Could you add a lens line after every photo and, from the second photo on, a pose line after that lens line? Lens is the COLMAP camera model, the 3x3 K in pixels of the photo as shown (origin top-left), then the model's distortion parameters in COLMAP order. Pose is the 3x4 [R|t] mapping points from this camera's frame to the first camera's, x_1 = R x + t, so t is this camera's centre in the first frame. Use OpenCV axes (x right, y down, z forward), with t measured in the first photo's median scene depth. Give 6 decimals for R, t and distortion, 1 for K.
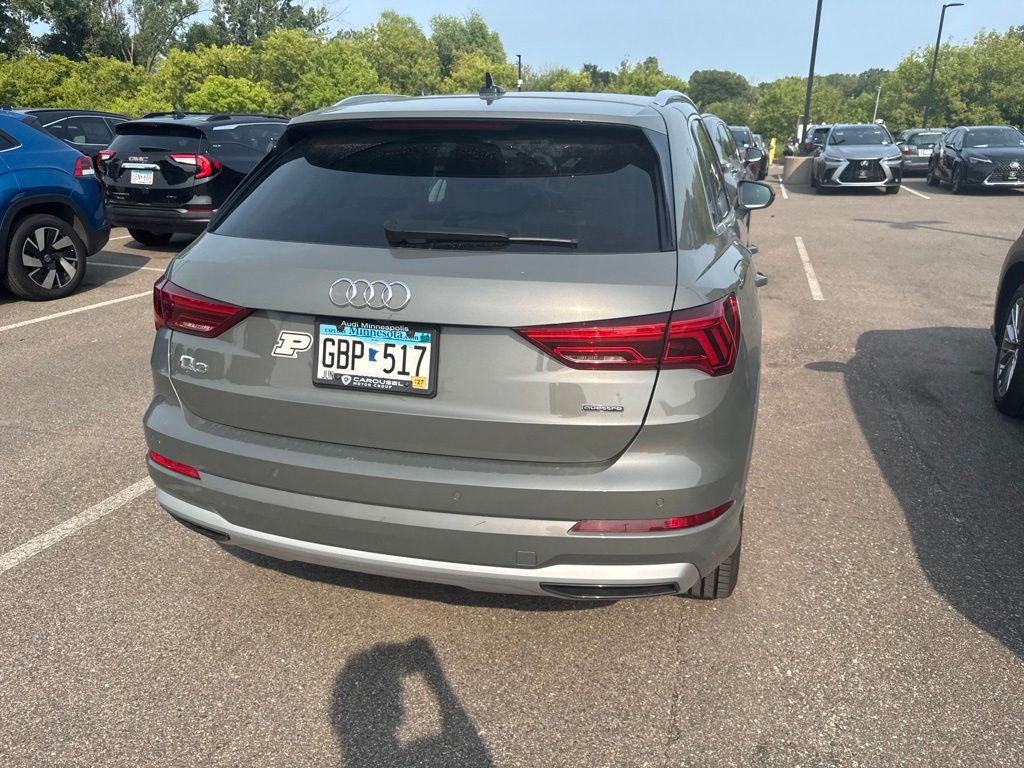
lens RADIAL K [[723.9, 0, 514.8], [0, 723.9, 382.8], [0, 0, 1]] dist [0.018599, -0.022680]
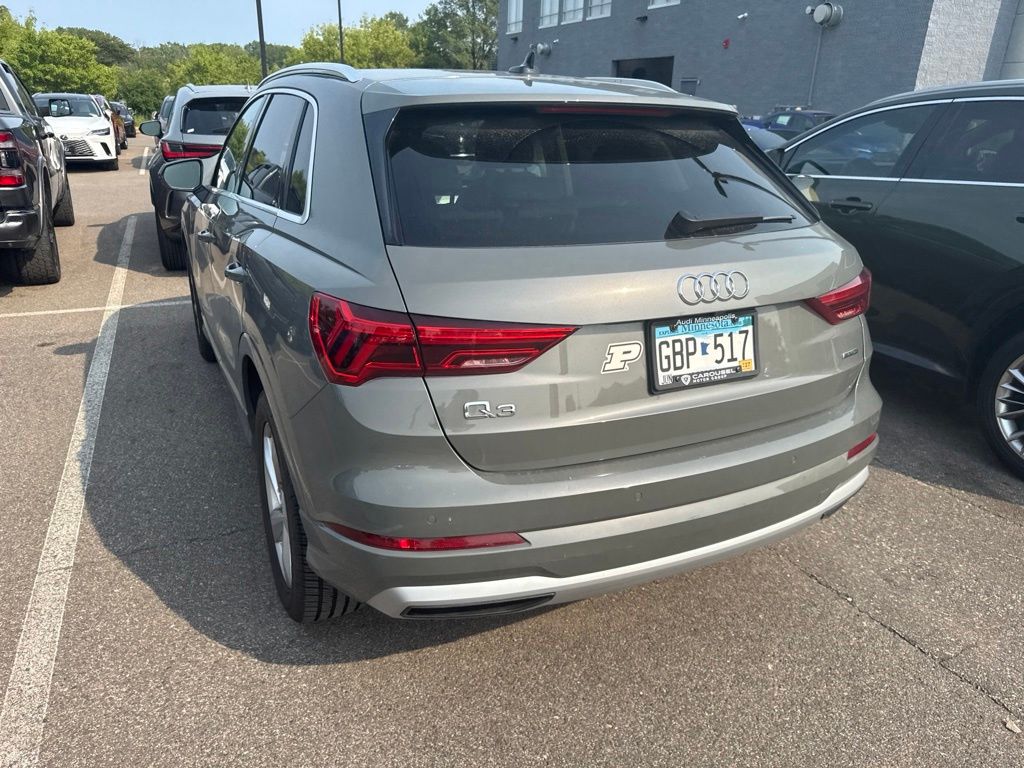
lens RADIAL K [[727.6, 0, 514.5], [0, 727.6, 384.6], [0, 0, 1]] dist [0.025524, -0.028117]
pose [[0.739780, -0.218949, 0.636229, -0.720683], [0.195982, 0.974692, 0.107546, -0.103658], [-0.643675, 0.045129, 0.763967, 0.283502]]
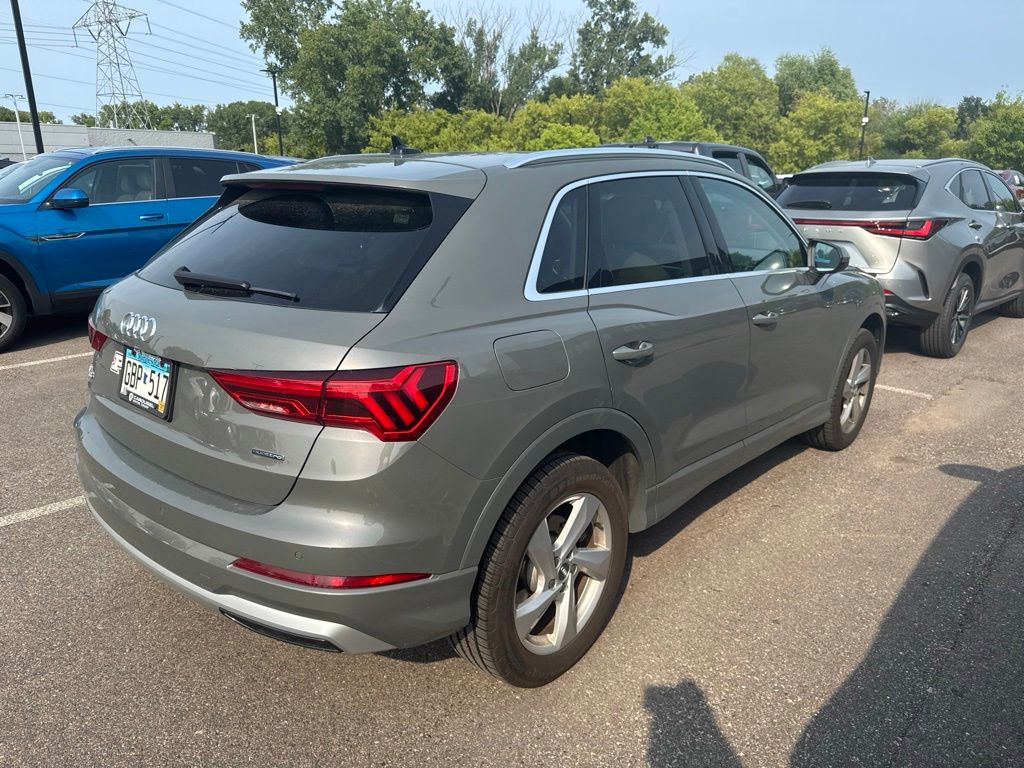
lens RADIAL K [[718.5, 0, 510.2], [0, 718.5, 389.8], [0, 0, 1]] dist [0.009629, -0.013050]
pose [[0.902183, 0.125104, -0.412813, 0.572081], [-0.141371, 0.989916, -0.008962, -0.065208], [0.407529, 0.066445, 0.910772, 0.125244]]
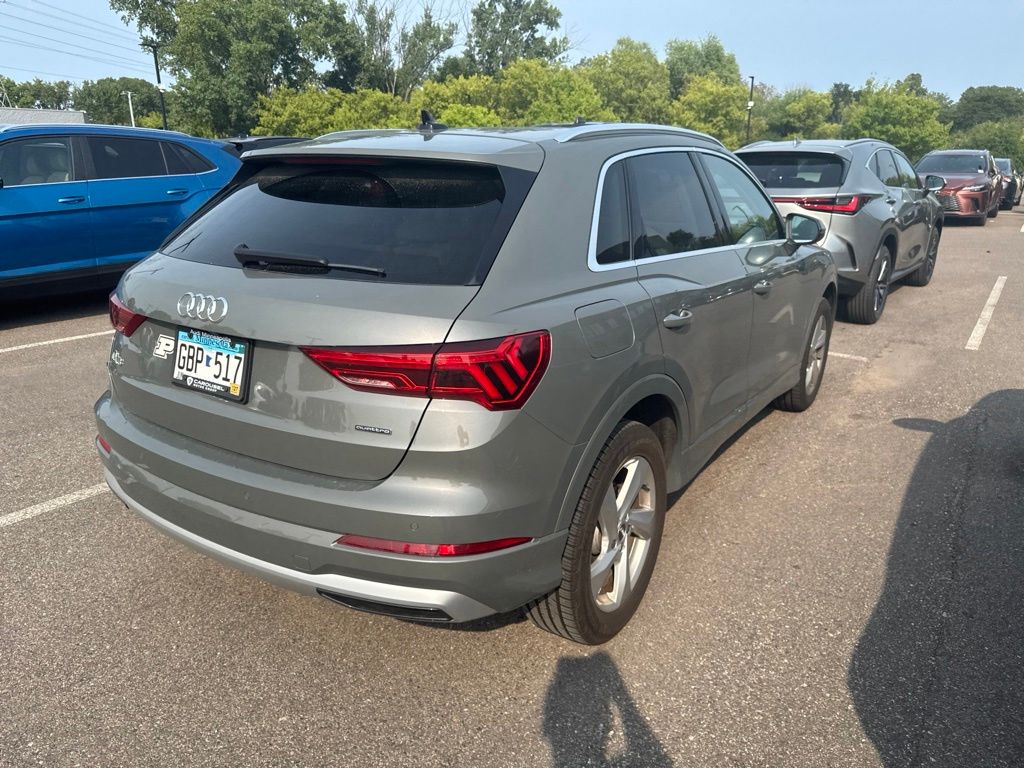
lens RADIAL K [[721.7, 0, 514.7], [0, 721.7, 383.4], [0, 0, 1]] dist [0.005181, -0.007034]
pose [[0.954352, 0.090711, -0.284576, 0.407817], [-0.098069, 0.995111, -0.011682, -0.026205], [0.282125, 0.039057, 0.958582, 0.037709]]
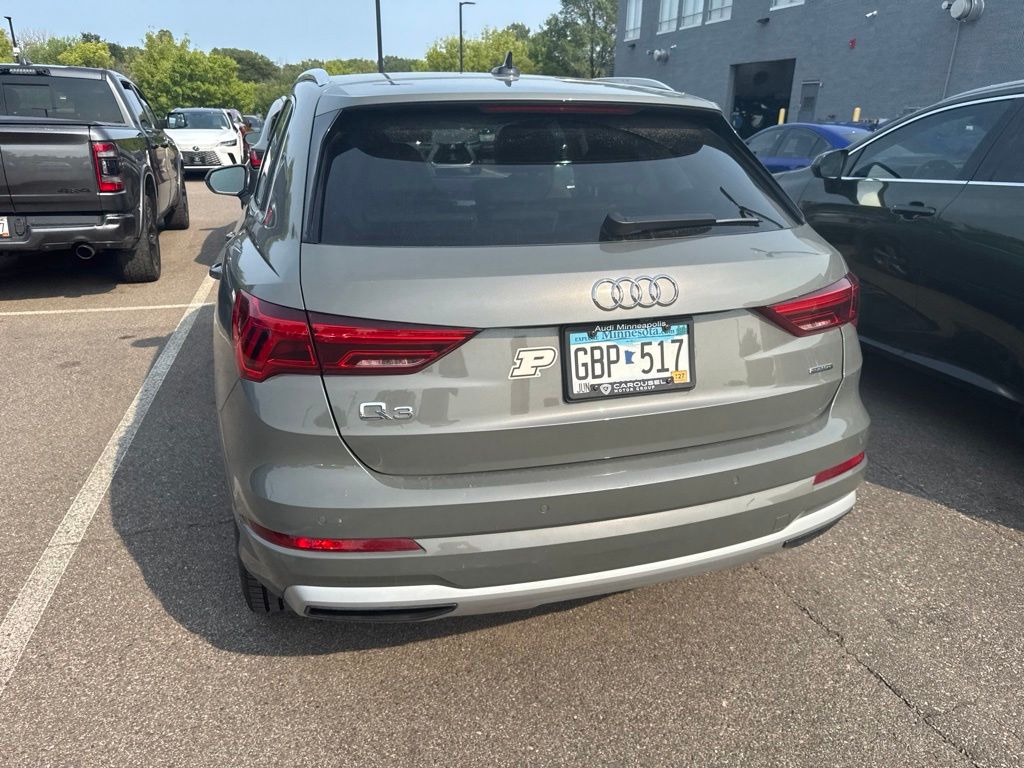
lens RADIAL K [[729.1, 0, 515.8], [0, 729.1, 379.5], [0, 0, 1]] dist [0.016361, -0.017183]
pose [[0.833989, -0.179294, 0.521839, -0.568830], [0.171050, 0.983154, 0.064426, -0.066930], [-0.524599, 0.035529, 0.850608, 0.191413]]
